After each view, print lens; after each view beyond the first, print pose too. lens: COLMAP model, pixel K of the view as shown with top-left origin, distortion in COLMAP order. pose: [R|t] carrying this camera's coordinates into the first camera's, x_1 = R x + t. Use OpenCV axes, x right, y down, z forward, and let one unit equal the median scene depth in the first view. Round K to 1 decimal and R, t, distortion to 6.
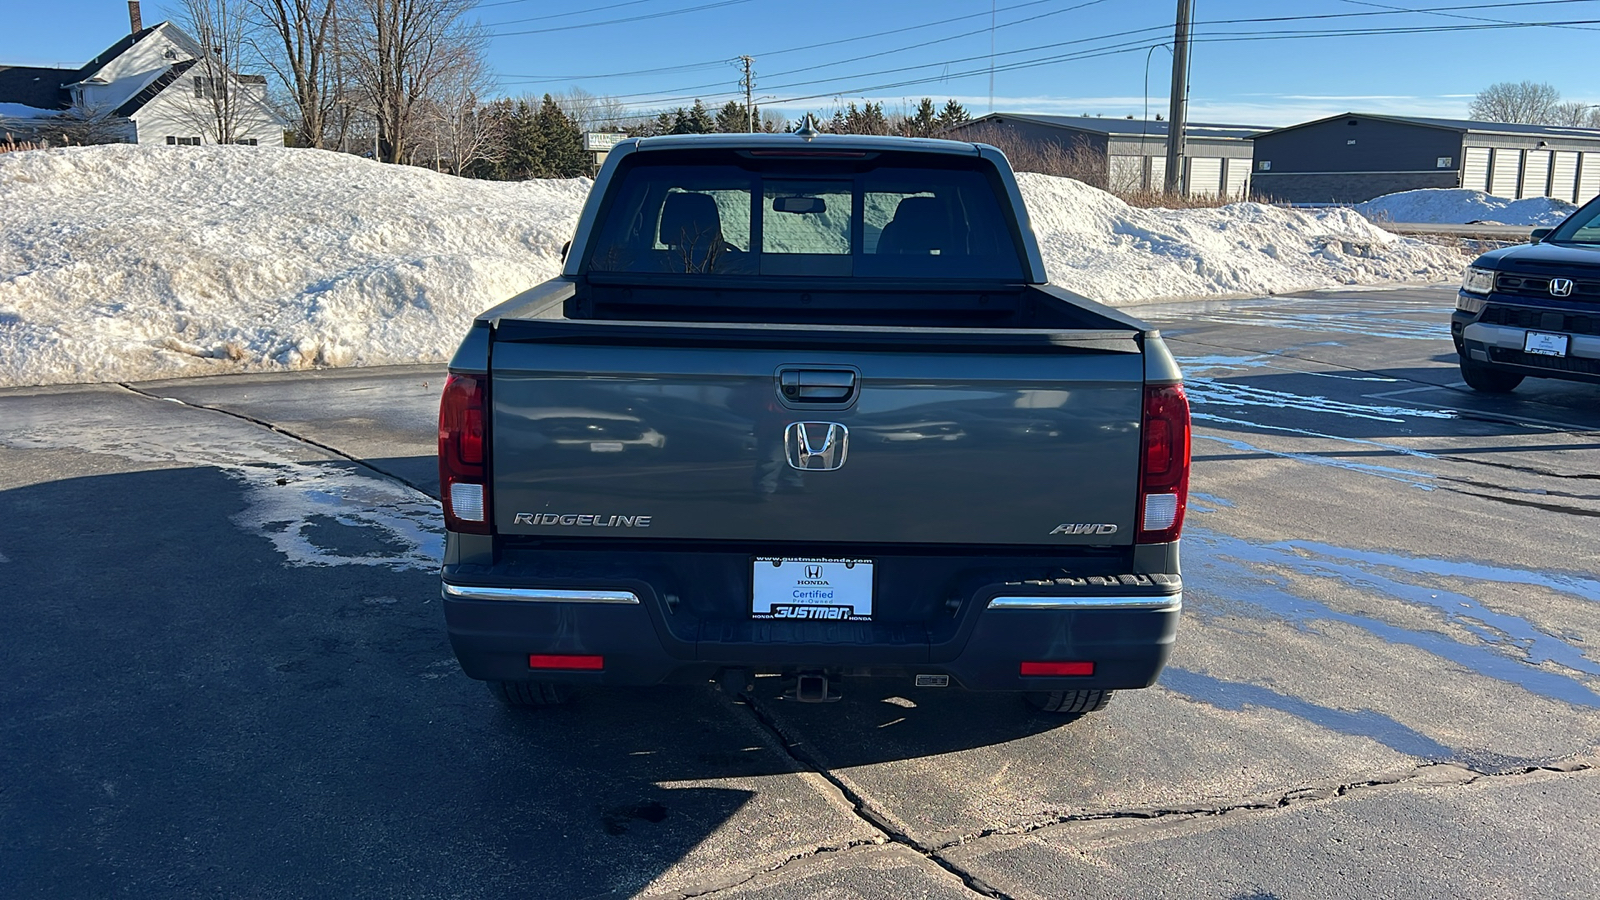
lens RADIAL K [[1367.3, 0, 787.9], [0, 1367.3, 455.0], [0, 0, 1]] dist [0.065726, -0.073995]
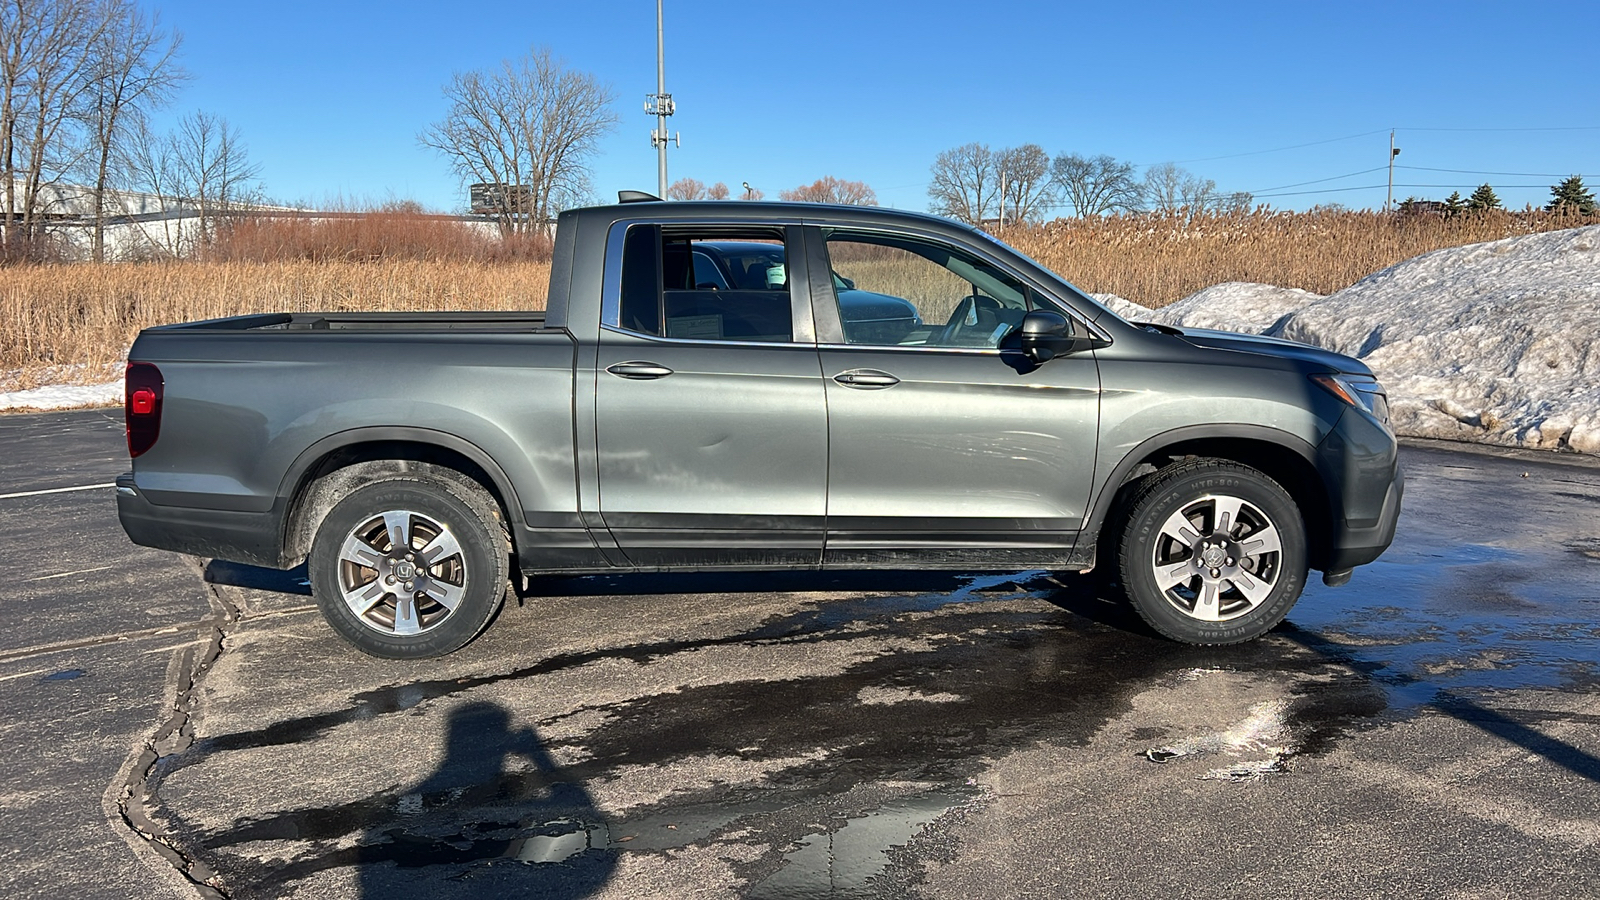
lens RADIAL K [[1367.3, 0, 800.8], [0, 1367.3, 441.6], [0, 0, 1]] dist [0.065726, -0.073995]
pose [[-0.004385, 0.118214, -0.992979, 0.542452], [-0.180885, 0.976514, 0.117052, -0.083770], [0.983495, 0.180128, 0.017101, 0.494745]]
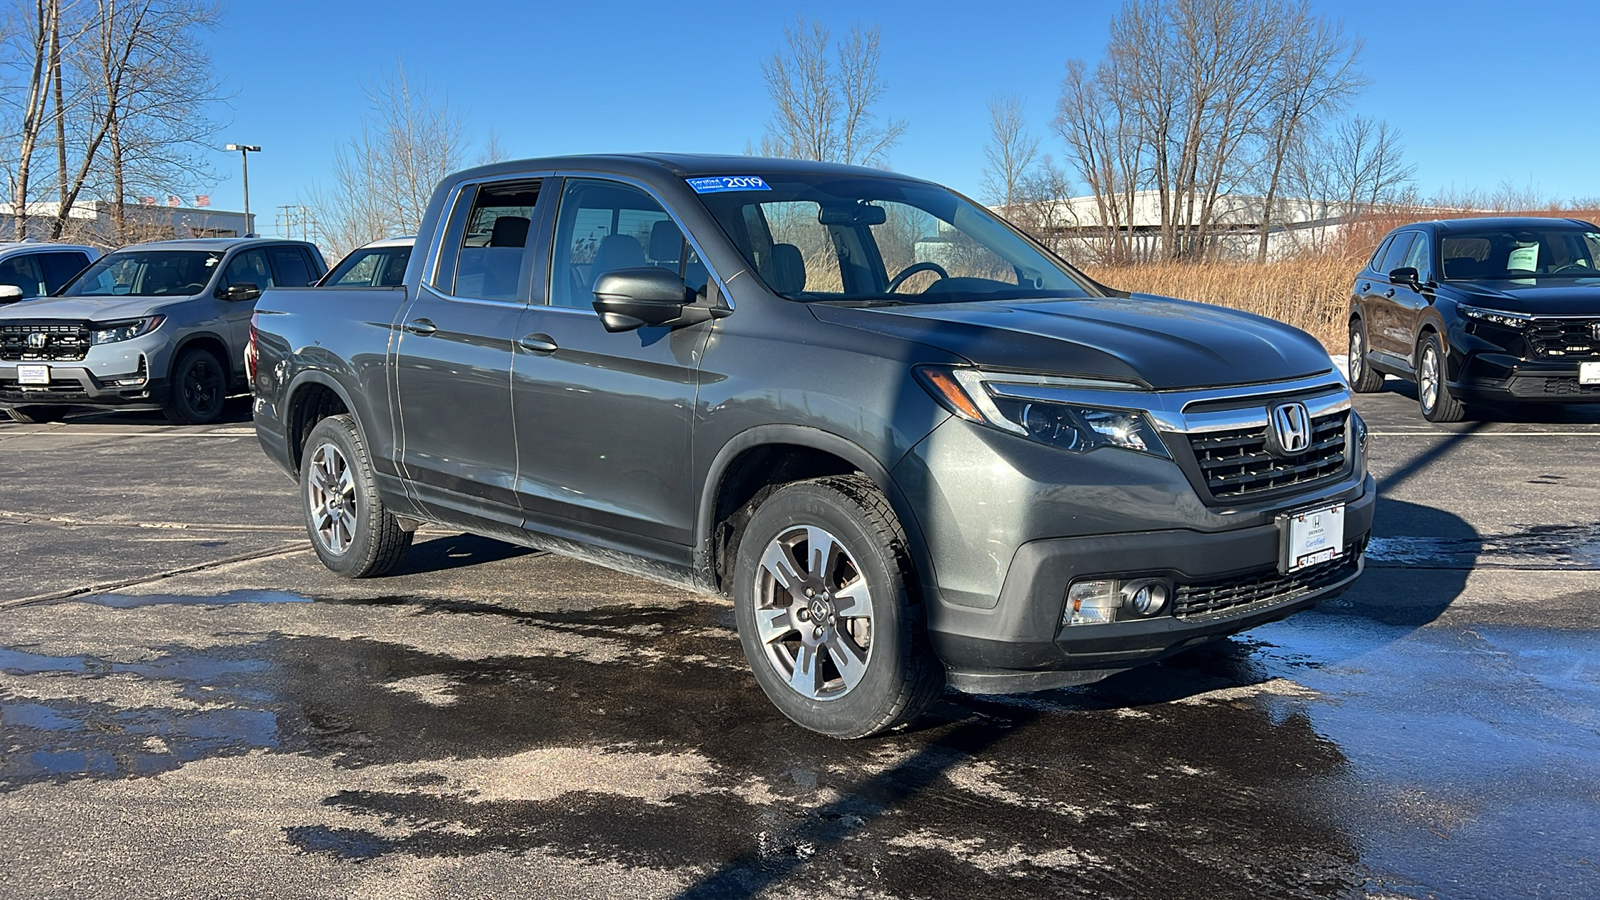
lens RADIAL K [[1367.3, 0, 808.4], [0, 1367.3, 452.5], [0, 0, 1]] dist [0.065726, -0.073995]
pose [[-0.745310, 0.078885, -0.662035, 0.302668], [-0.123885, 0.959297, 0.253774, -0.135783], [0.655107, 0.271157, -0.705201, 0.864373]]
